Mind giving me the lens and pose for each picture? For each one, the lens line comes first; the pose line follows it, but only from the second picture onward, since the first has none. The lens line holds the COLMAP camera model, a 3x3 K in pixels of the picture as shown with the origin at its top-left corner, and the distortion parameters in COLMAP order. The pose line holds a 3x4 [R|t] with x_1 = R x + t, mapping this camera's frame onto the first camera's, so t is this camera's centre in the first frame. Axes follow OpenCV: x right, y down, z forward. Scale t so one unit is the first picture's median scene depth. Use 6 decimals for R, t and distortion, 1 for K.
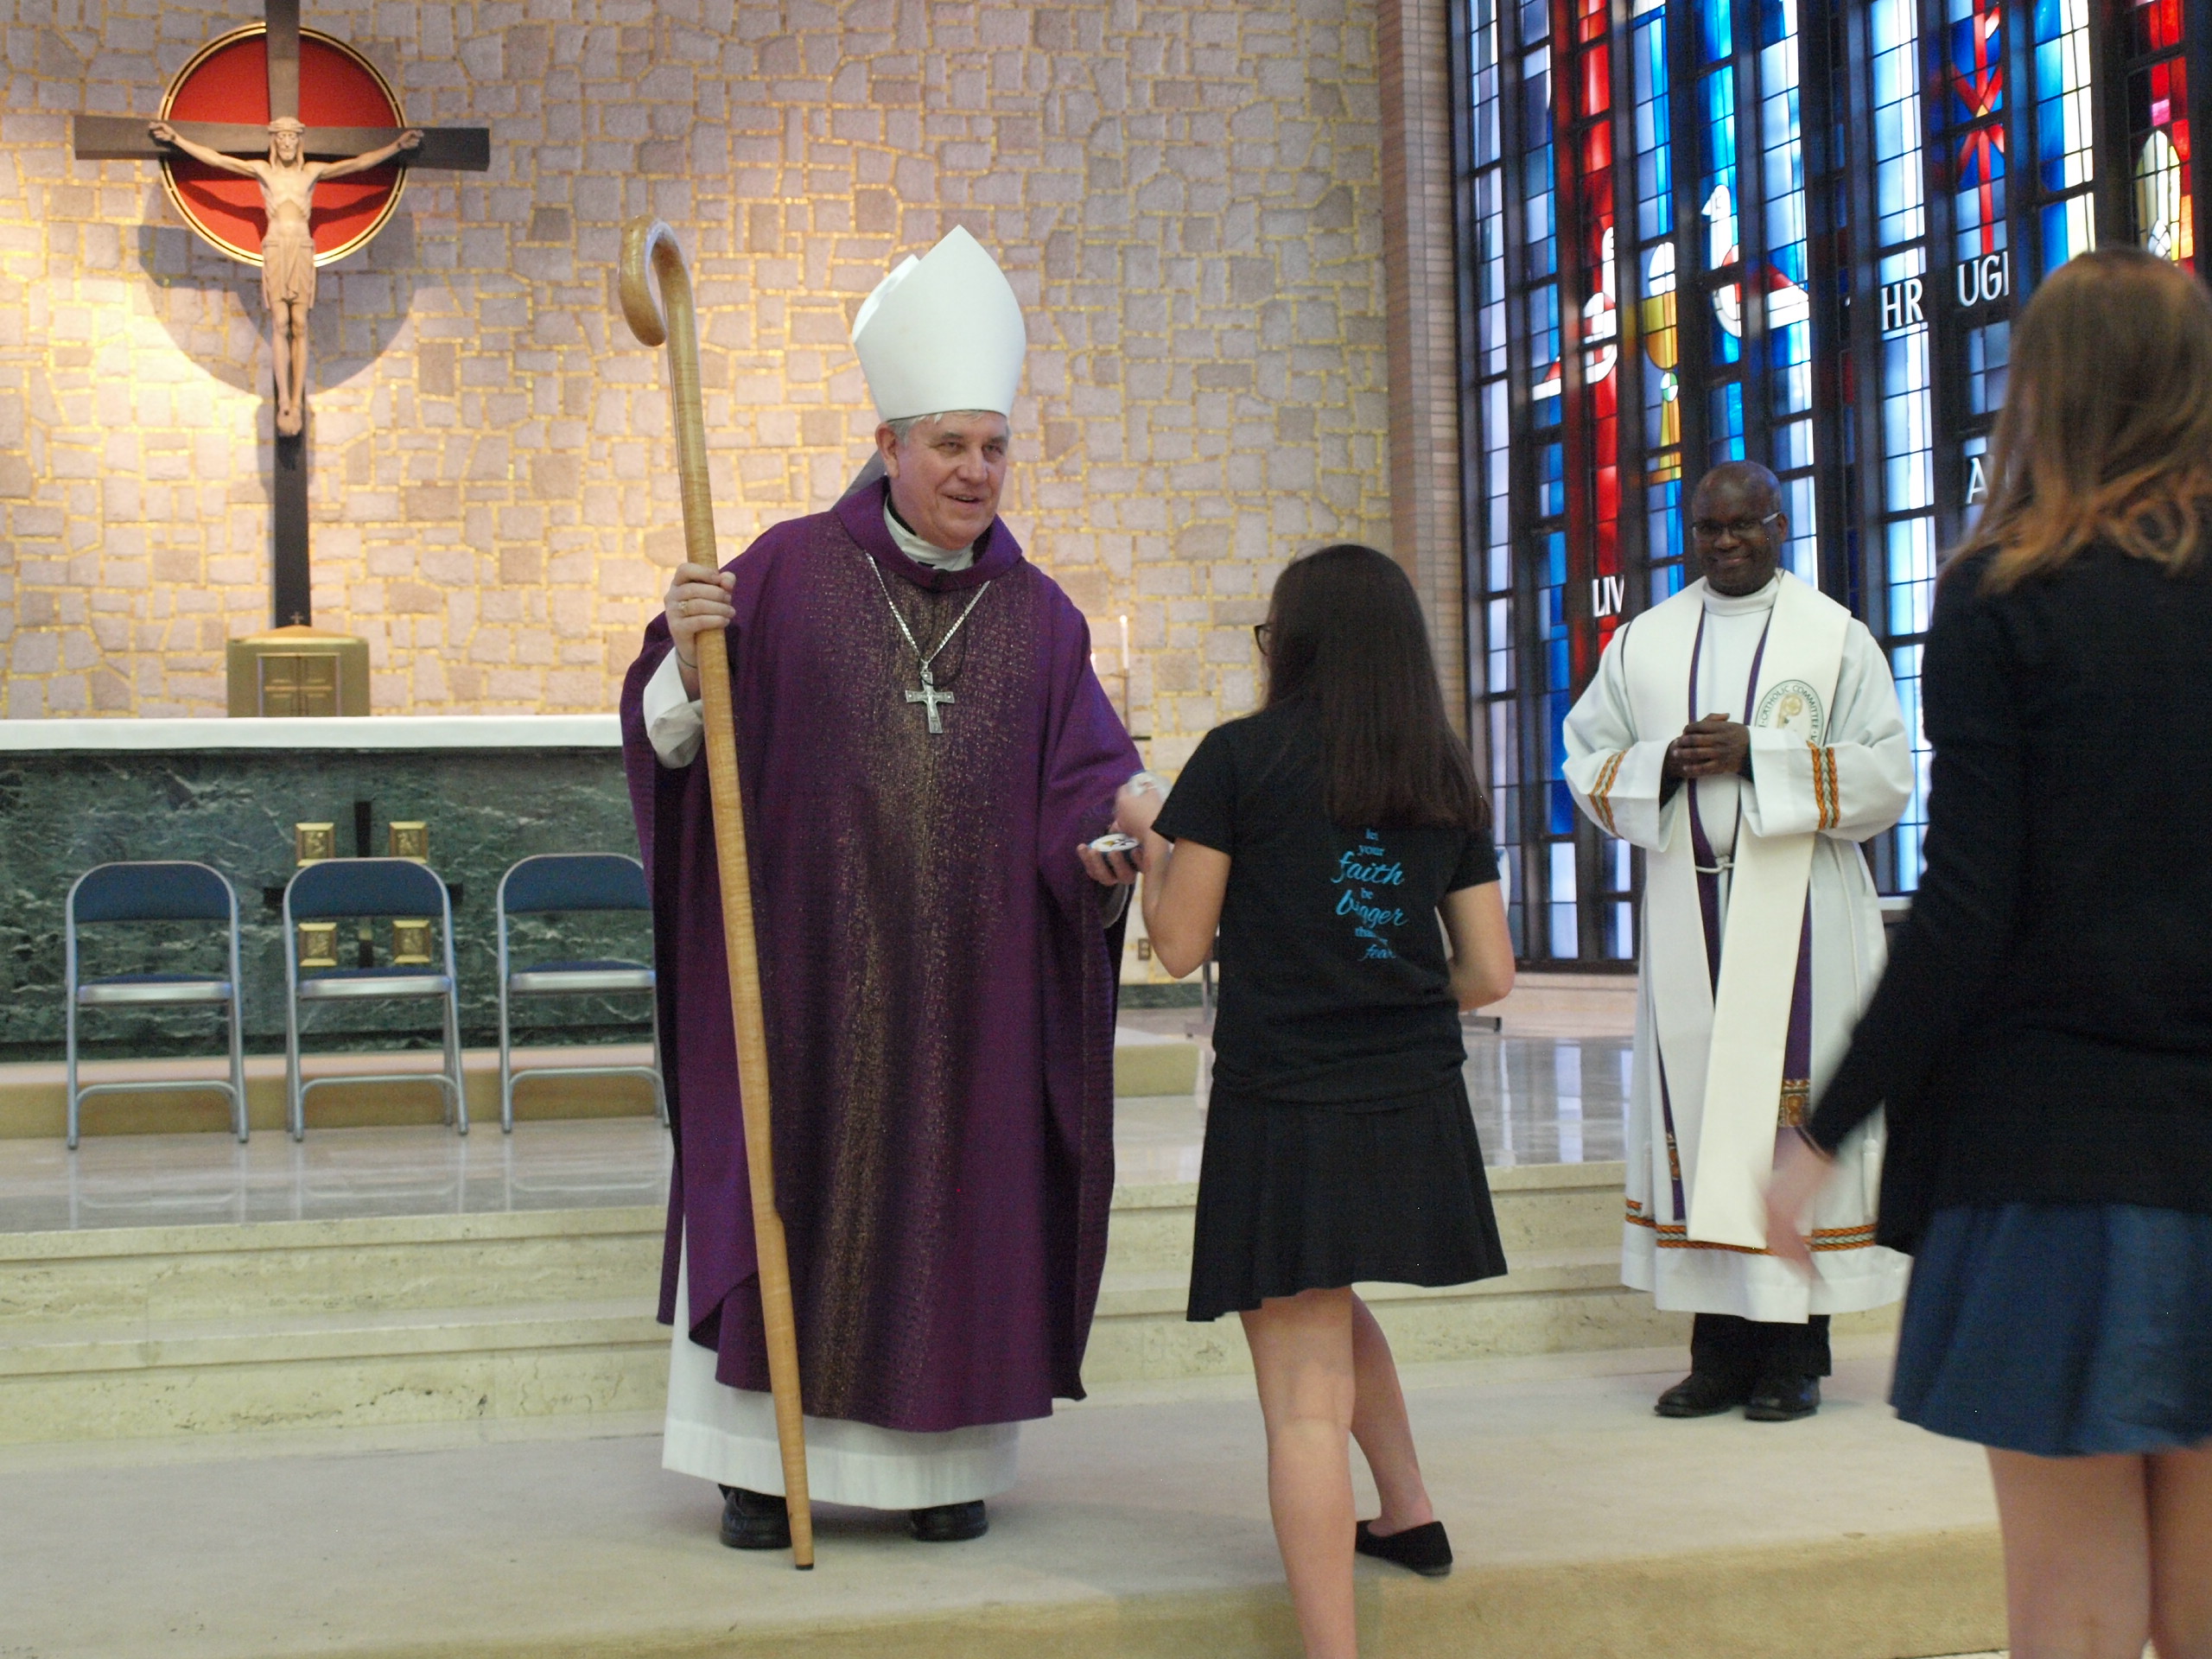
lens RADIAL K [[3486.6, 0, 1097.1], [0, 3486.6, 835.0], [0, 0, 1]] dist [-0.052674, 0.095458]
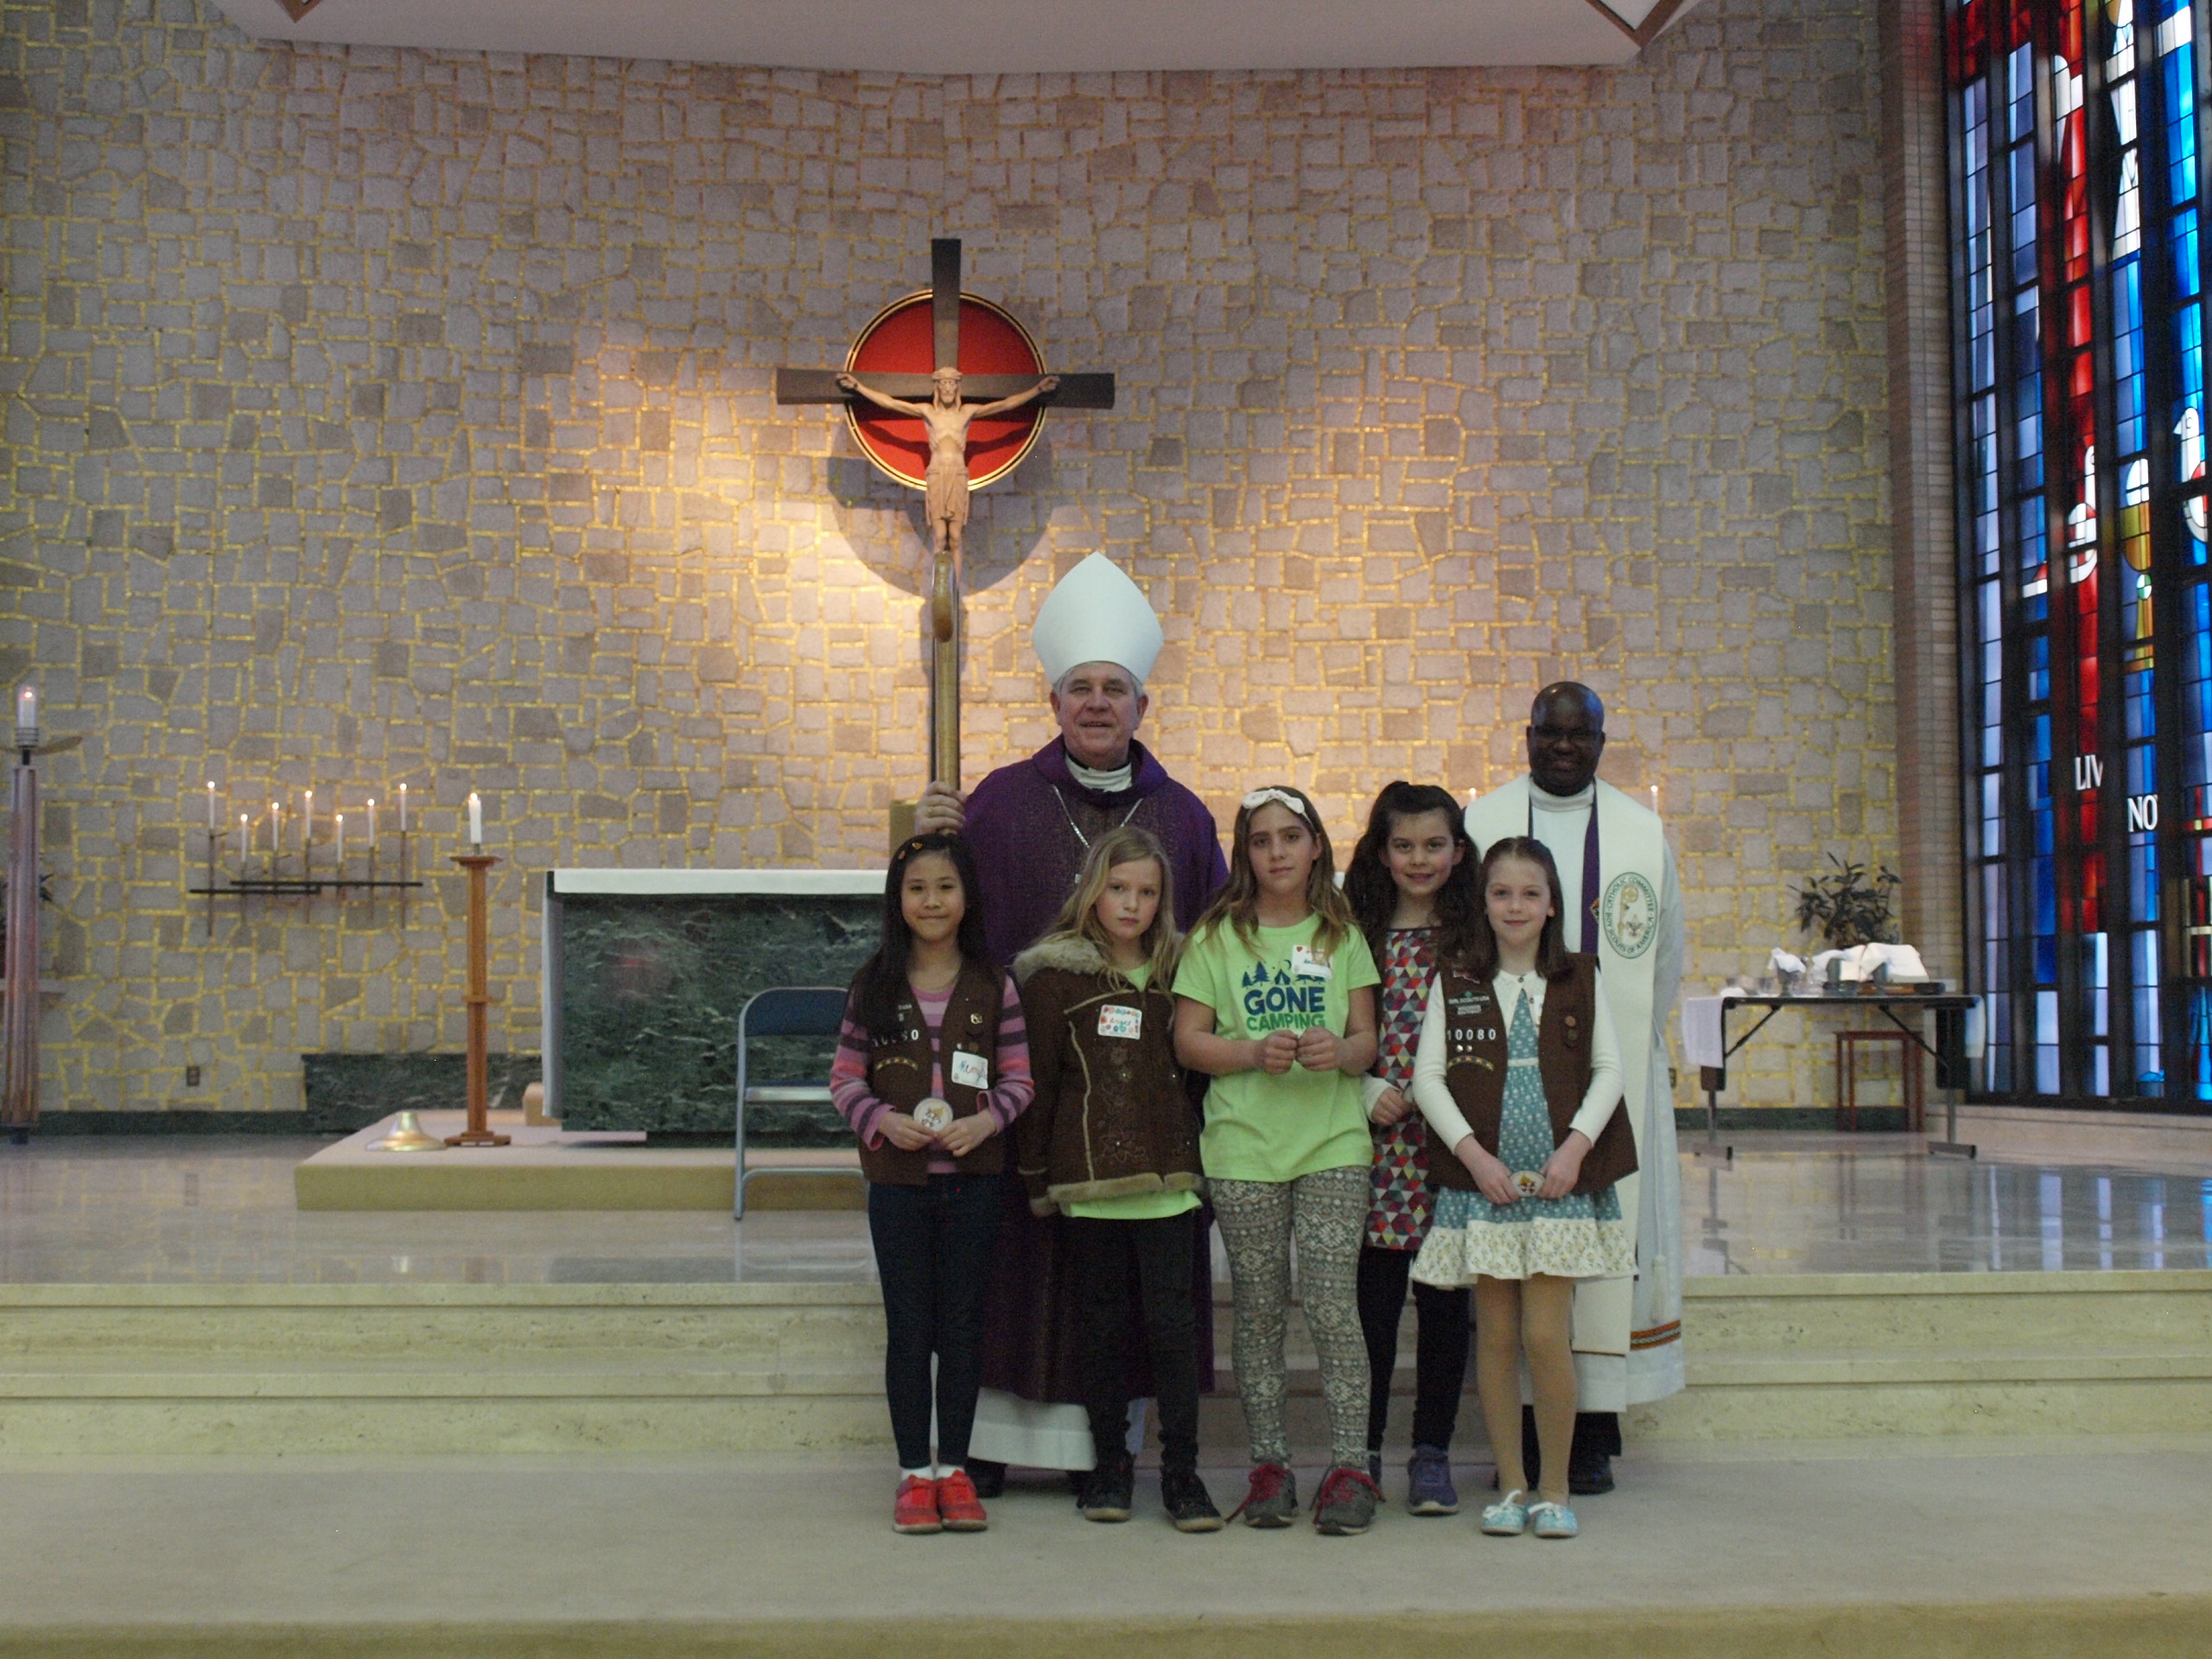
lens RADIAL K [[3096.2, 0, 1096.7], [0, 3096.2, 831.7], [0, 0, 1]] dist [-0.060594, 0.066450]
pose [[0.982023, 0.010255, -0.188483, 0.019786], [-0.018456, 0.998955, -0.041806, -0.002023], [0.187857, 0.044533, 0.981186, -0.032648]]
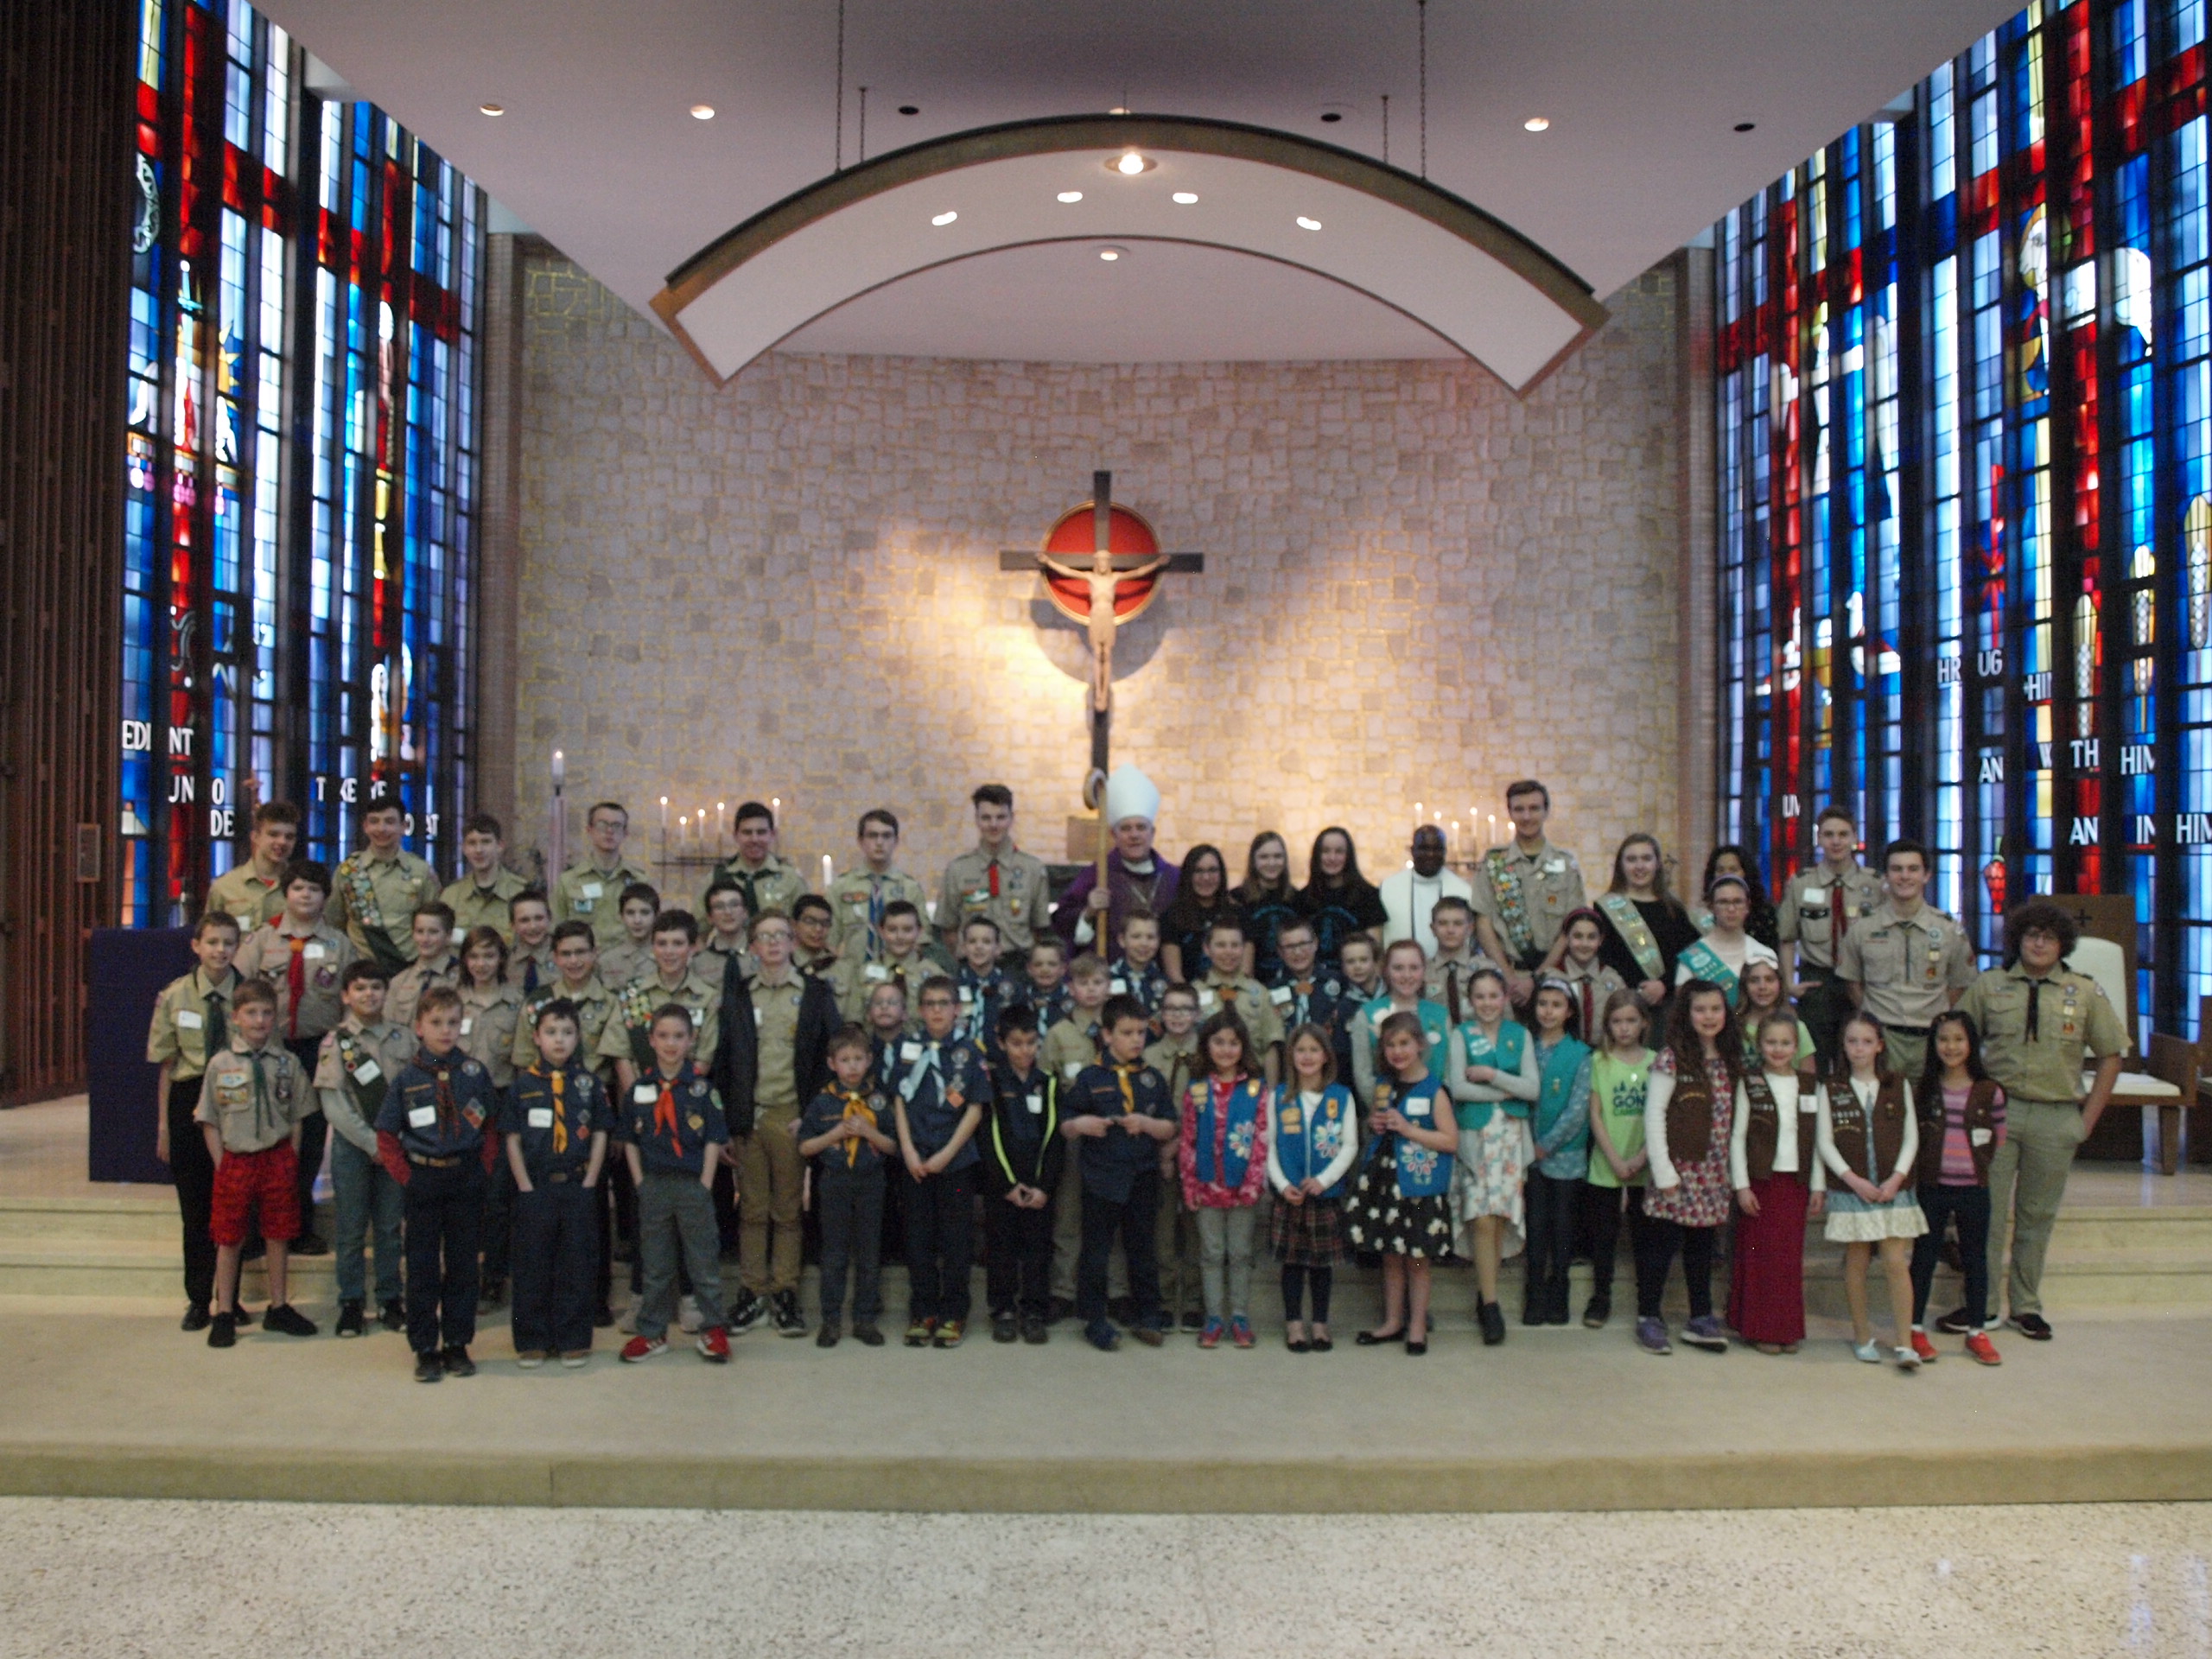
lens RADIAL K [[2010.1, 0, 1101.9], [0, 2010.1, 799.7], [0, 0, 1]] dist [-0.101424, 0.093875]
pose [[0.971919, 0.029034, -0.233517, 0.036696], [-0.026356, 0.999546, 0.014584, -0.076921], [0.233834, -0.008020, 0.972243, -0.112839]]
